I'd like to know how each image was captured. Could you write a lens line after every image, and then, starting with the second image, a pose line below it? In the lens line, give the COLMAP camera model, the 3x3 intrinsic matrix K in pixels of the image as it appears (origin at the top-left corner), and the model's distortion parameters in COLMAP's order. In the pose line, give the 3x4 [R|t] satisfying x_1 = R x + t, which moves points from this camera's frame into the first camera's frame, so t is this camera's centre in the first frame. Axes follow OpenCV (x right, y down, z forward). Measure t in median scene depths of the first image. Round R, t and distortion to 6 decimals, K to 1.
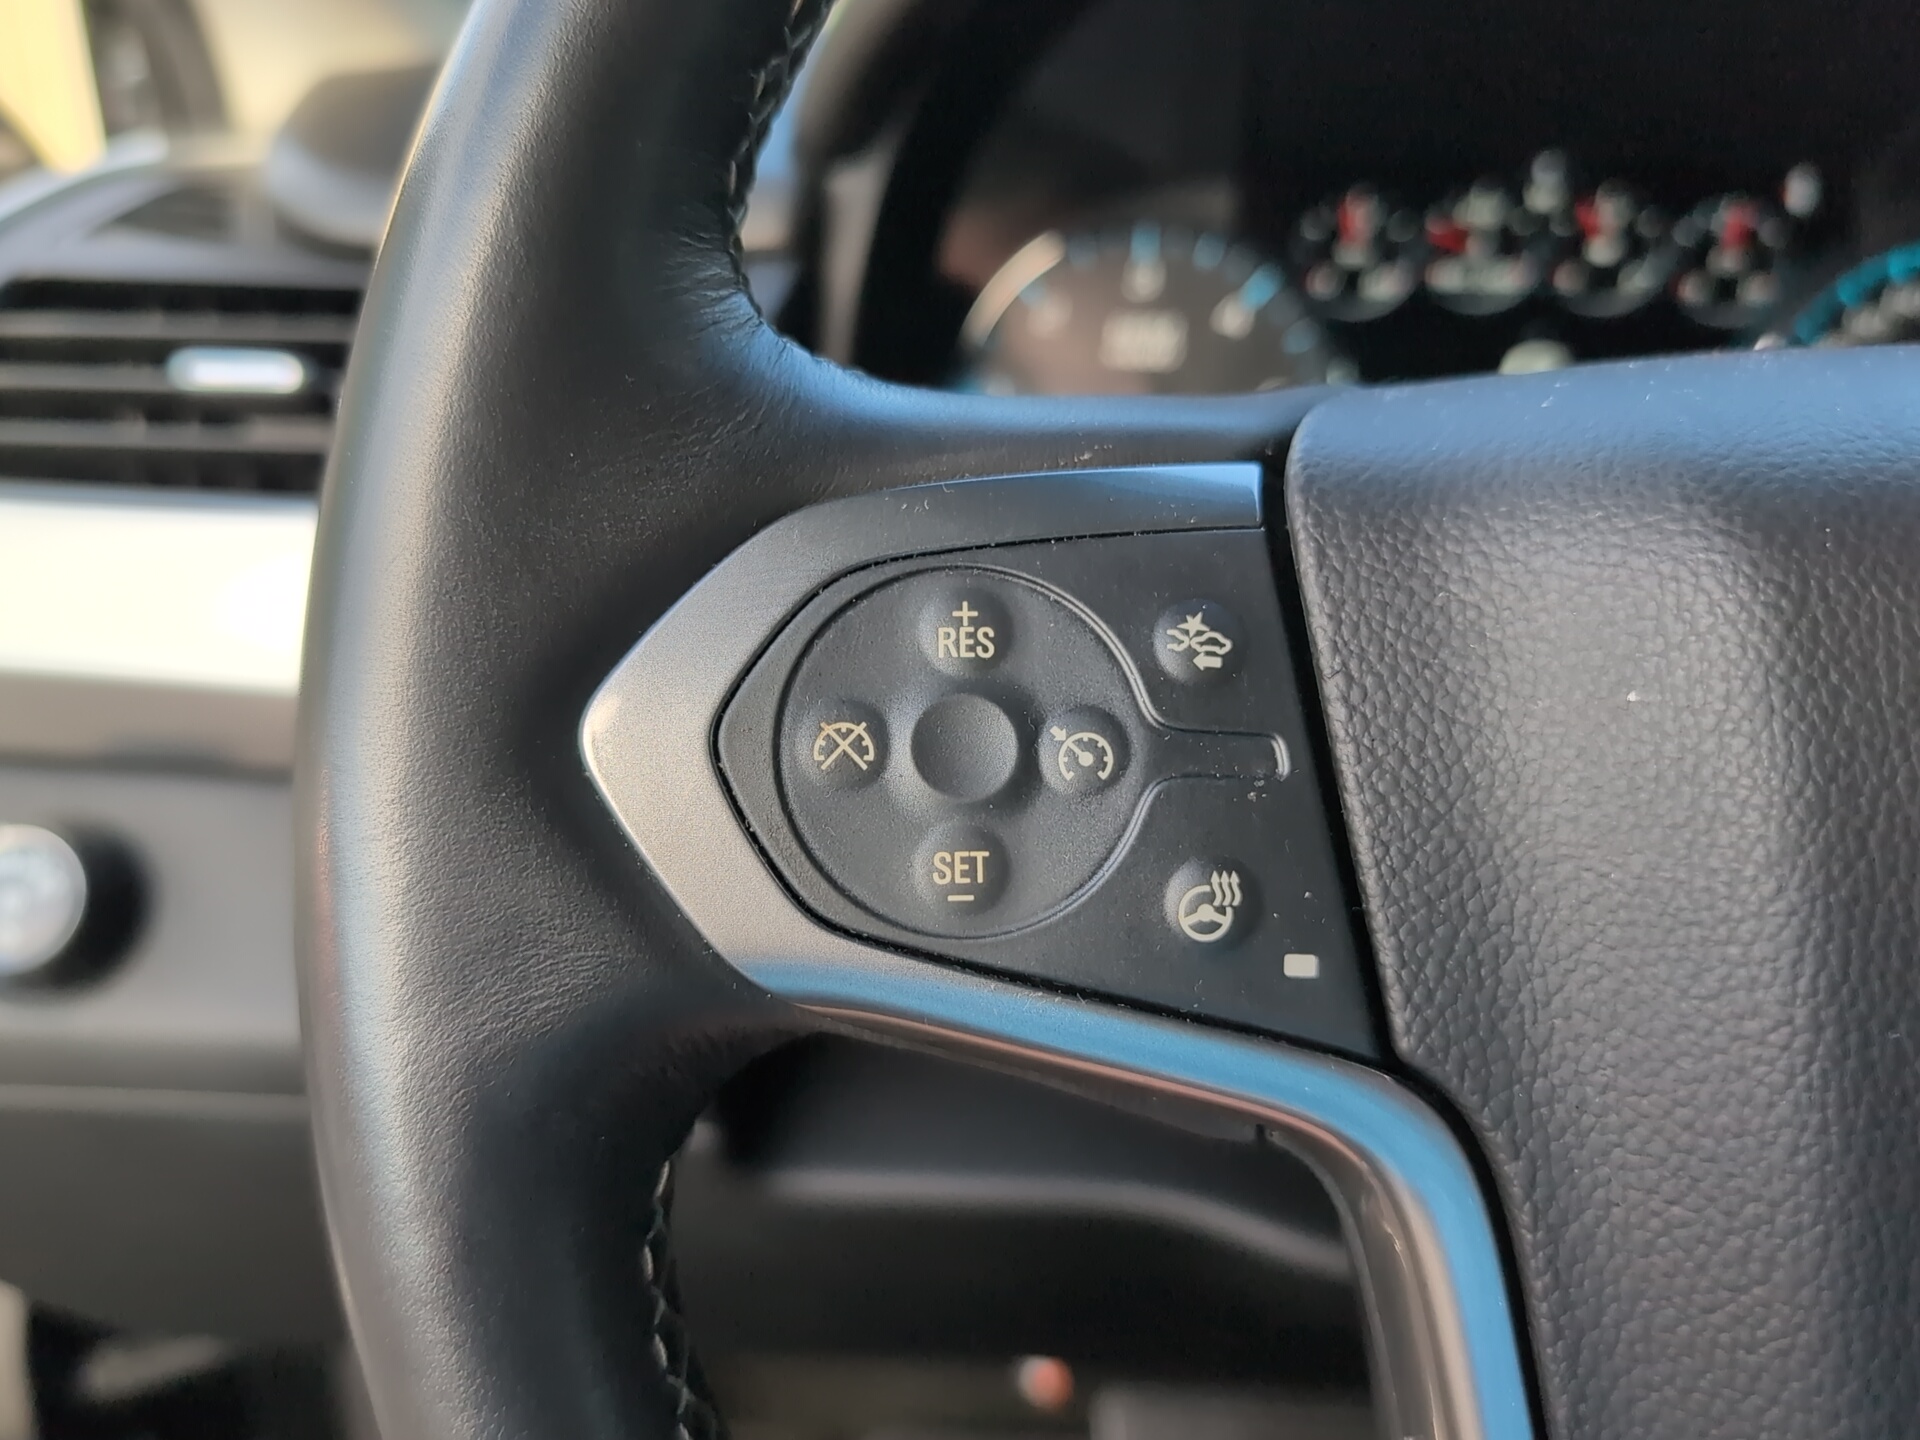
lens RADIAL K [[1640.2, 0, 952.9], [0, 1640.2, 712.2], [0, 0, 1]] dist [0.023969, -0.094000]
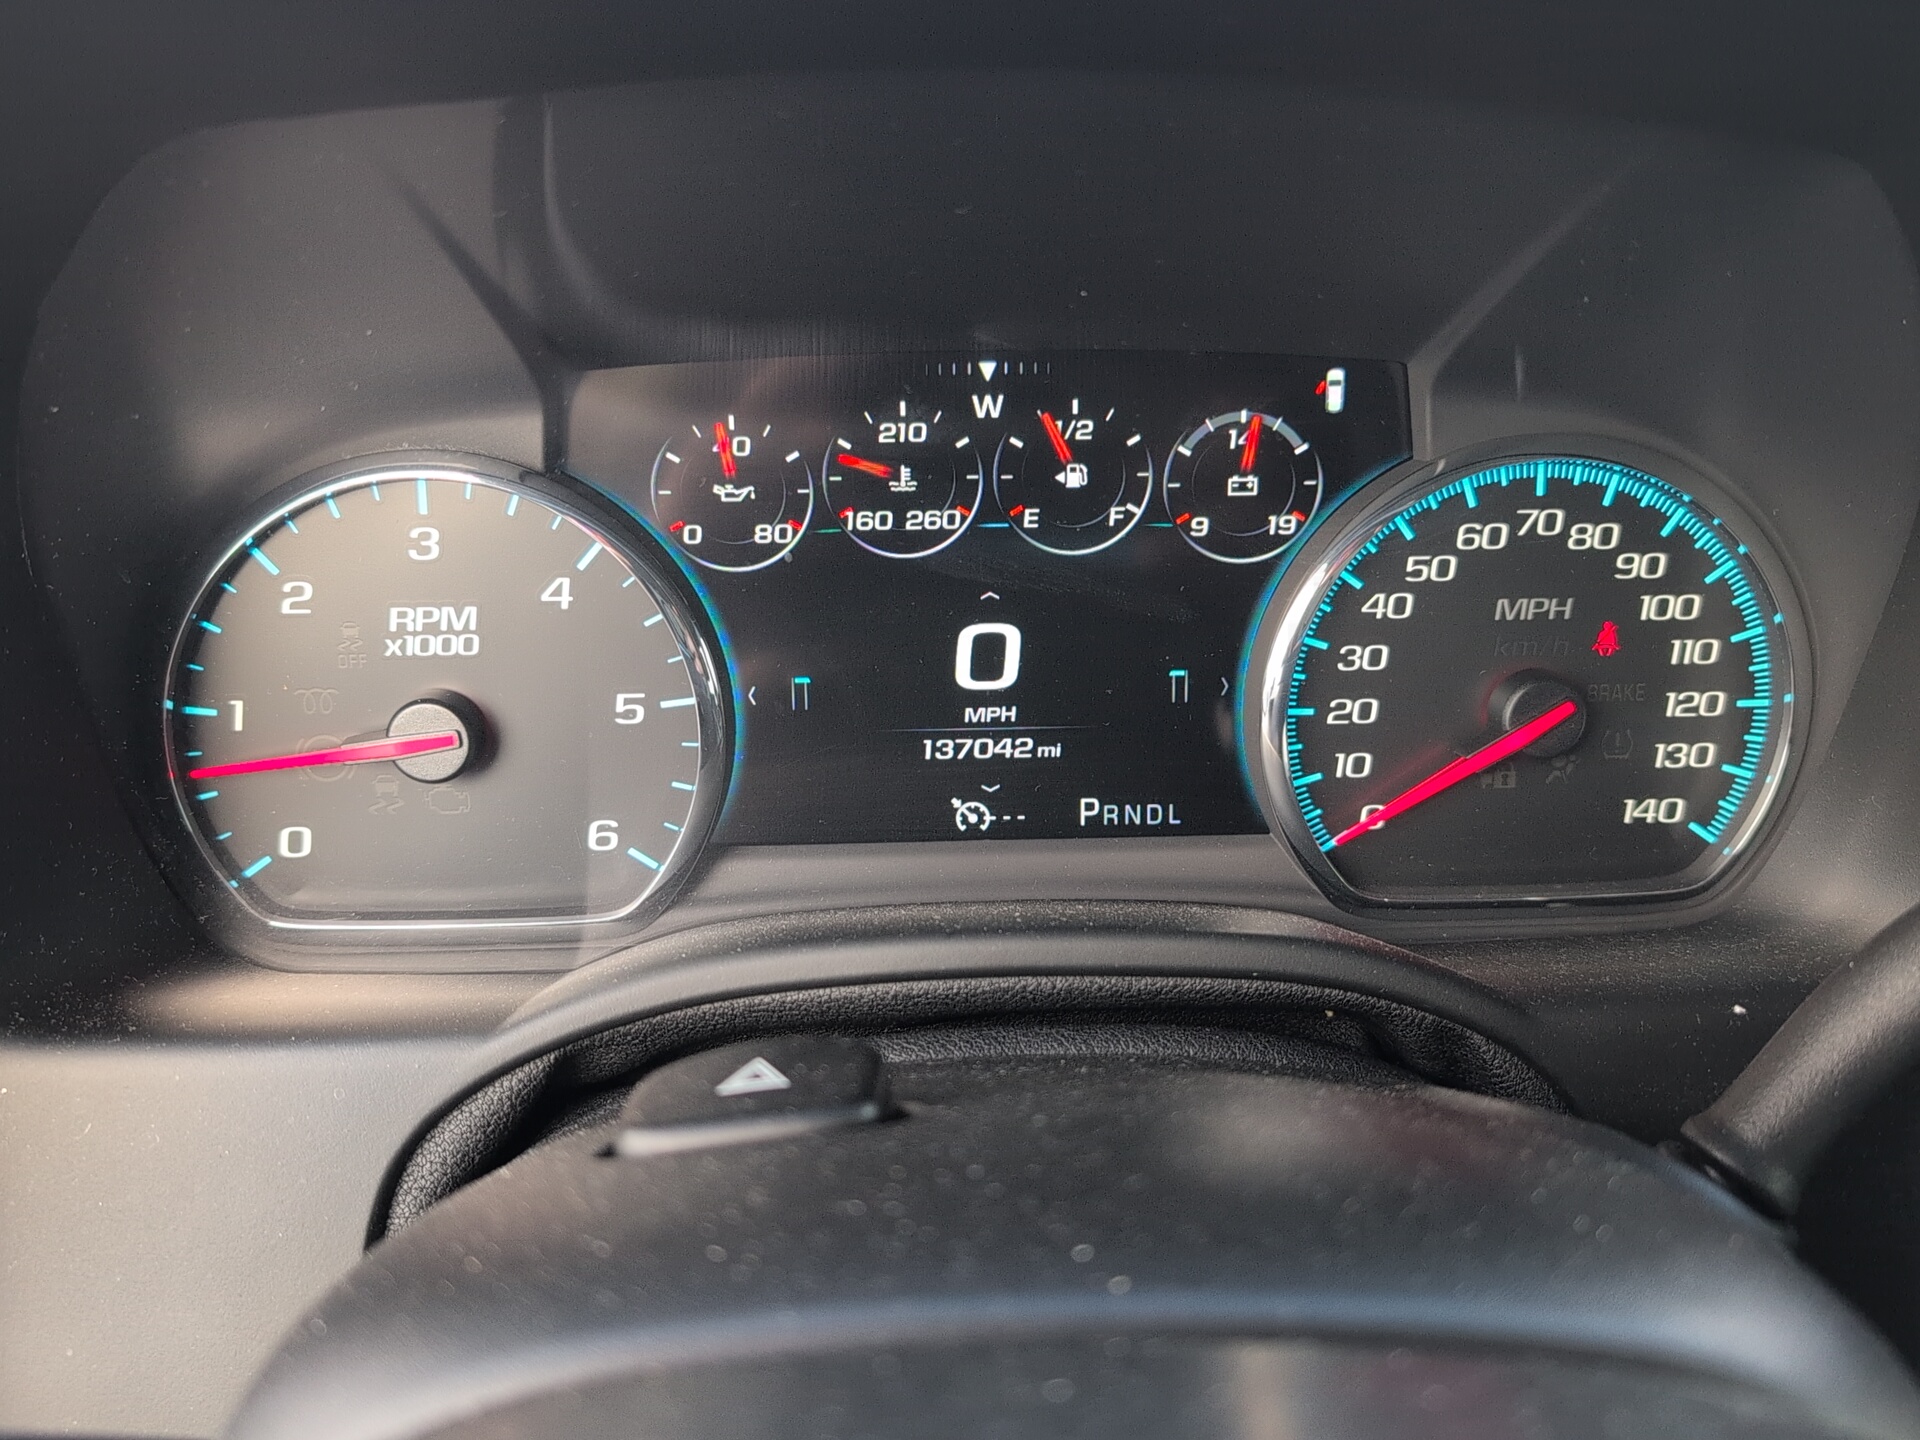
lens RADIAL K [[1640.2, 0, 953.6], [0, 1640.2, 711.4], [0, 0, 1]] dist [0.023969, -0.094000]
pose [[0.993355, -0.051399, 0.102980, 0.787414], [0.047798, 0.998166, 0.037137, -0.619396], [-0.104700, -0.031968, 0.993990, 0.845171]]
